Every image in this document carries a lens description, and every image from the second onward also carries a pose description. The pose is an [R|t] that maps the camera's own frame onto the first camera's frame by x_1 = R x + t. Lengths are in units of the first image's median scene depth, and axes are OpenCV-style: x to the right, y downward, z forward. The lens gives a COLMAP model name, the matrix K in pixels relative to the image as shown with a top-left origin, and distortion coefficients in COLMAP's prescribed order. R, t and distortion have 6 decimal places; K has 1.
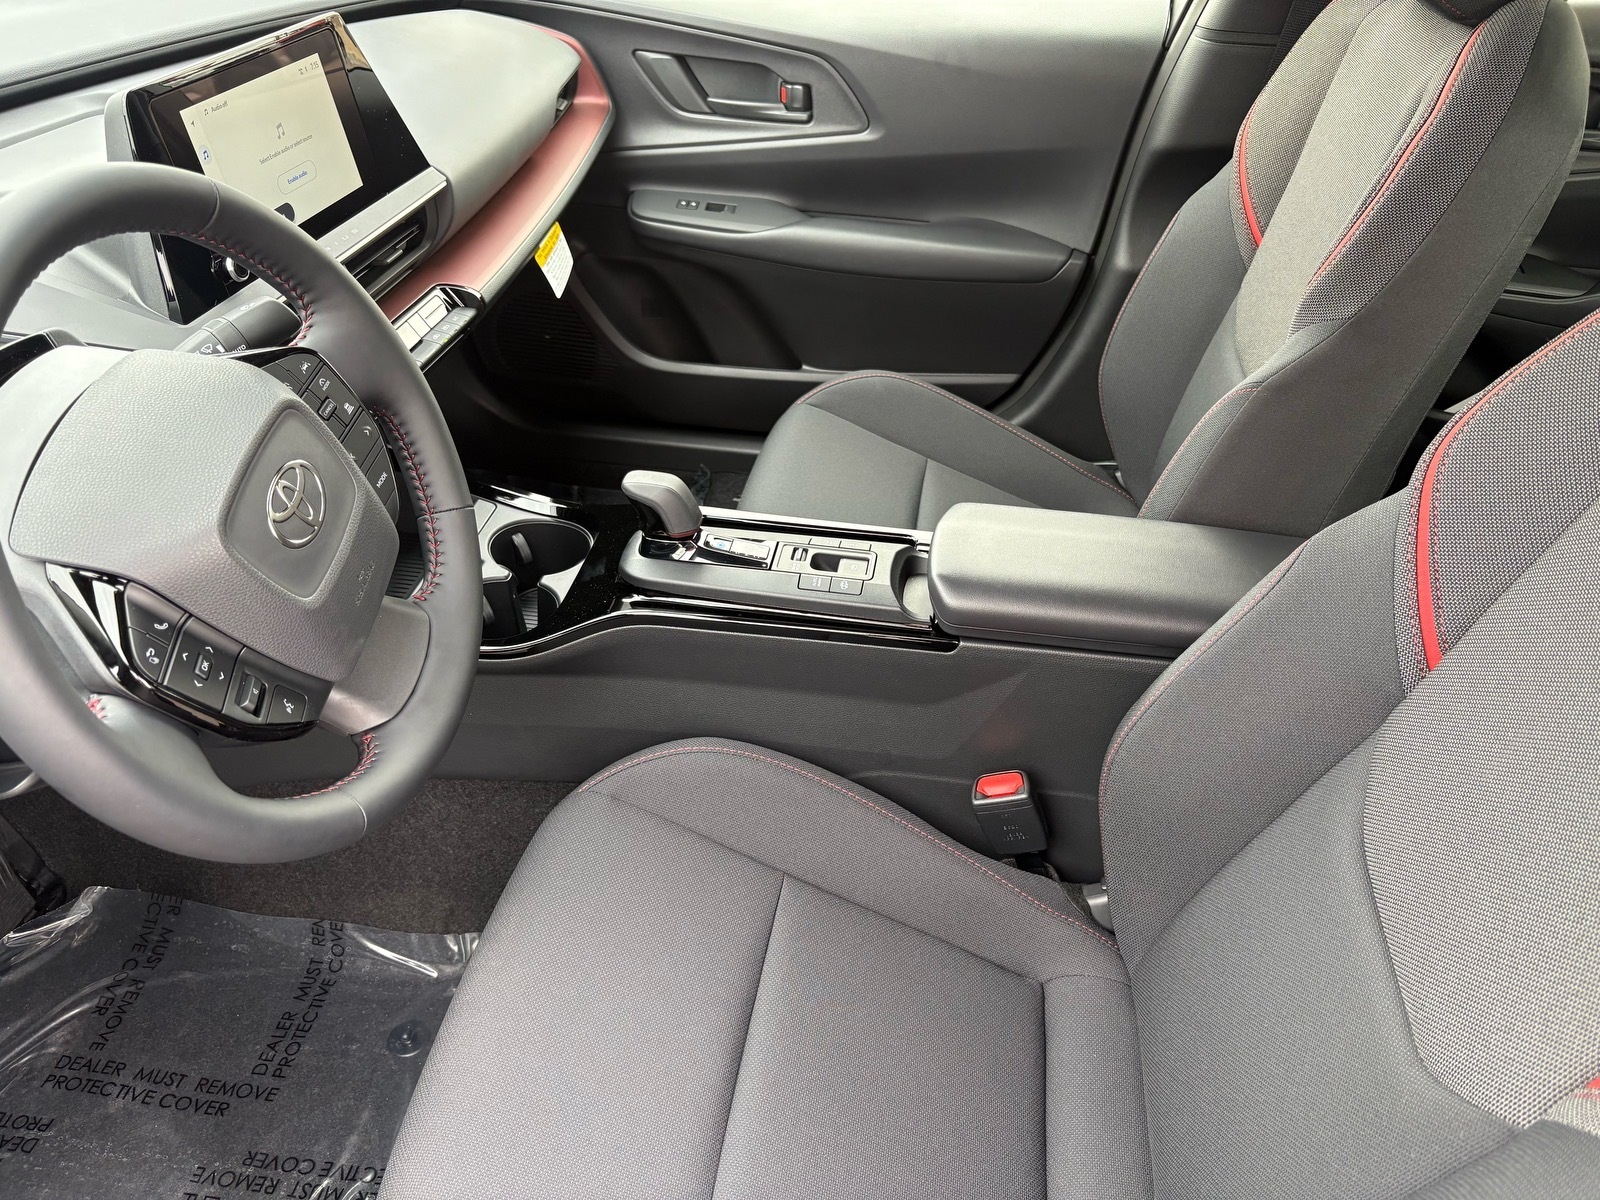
lens RADIAL K [[1205.4, 0, 800.0], [0, 1205.4, 600.0], [0, 0, 1]] dist [0.029363, -0.061334]
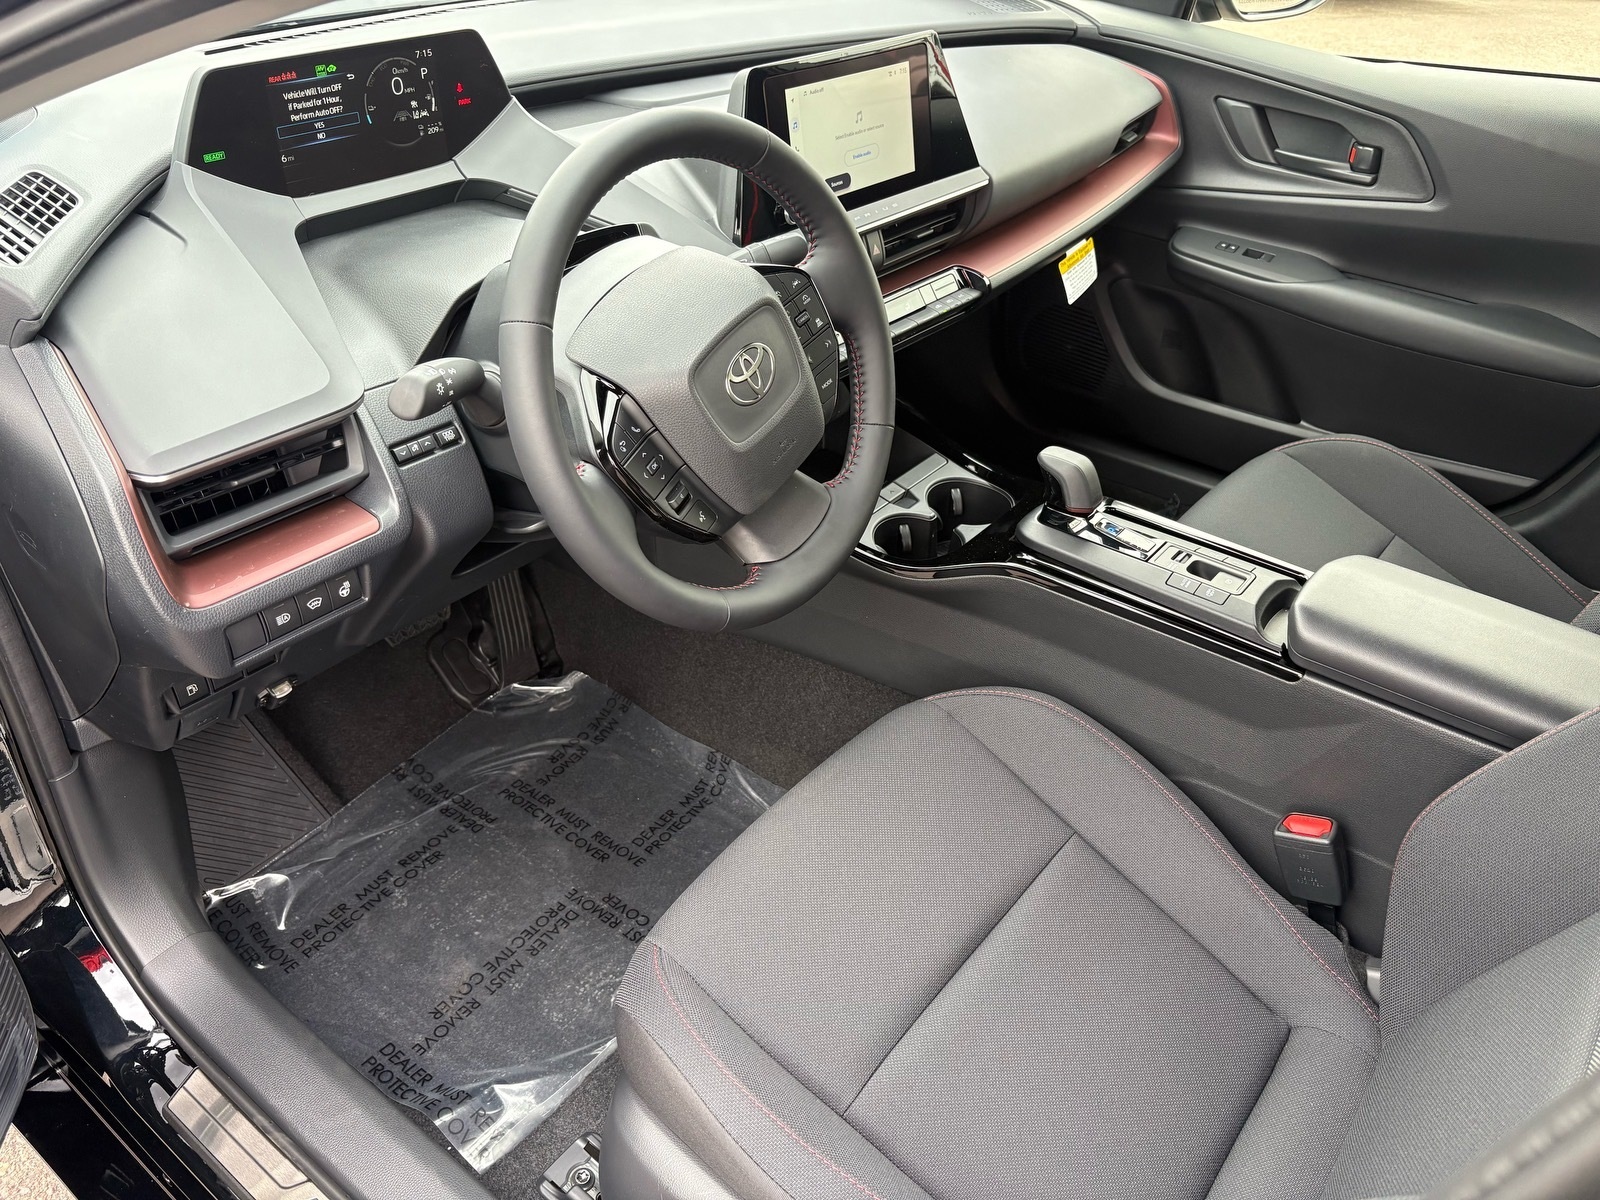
lens RADIAL K [[1220.3, 0, 801.8], [0, 1220.3, 619.2], [0, 0, 1]] dist [-0.003427, -0.005950]
pose [[0.866115, 0.281026, -0.413364, 0.166201], [-0.292187, 0.955627, 0.037470, 0.070429], [0.405551, 0.088326, 0.909795, -0.112754]]
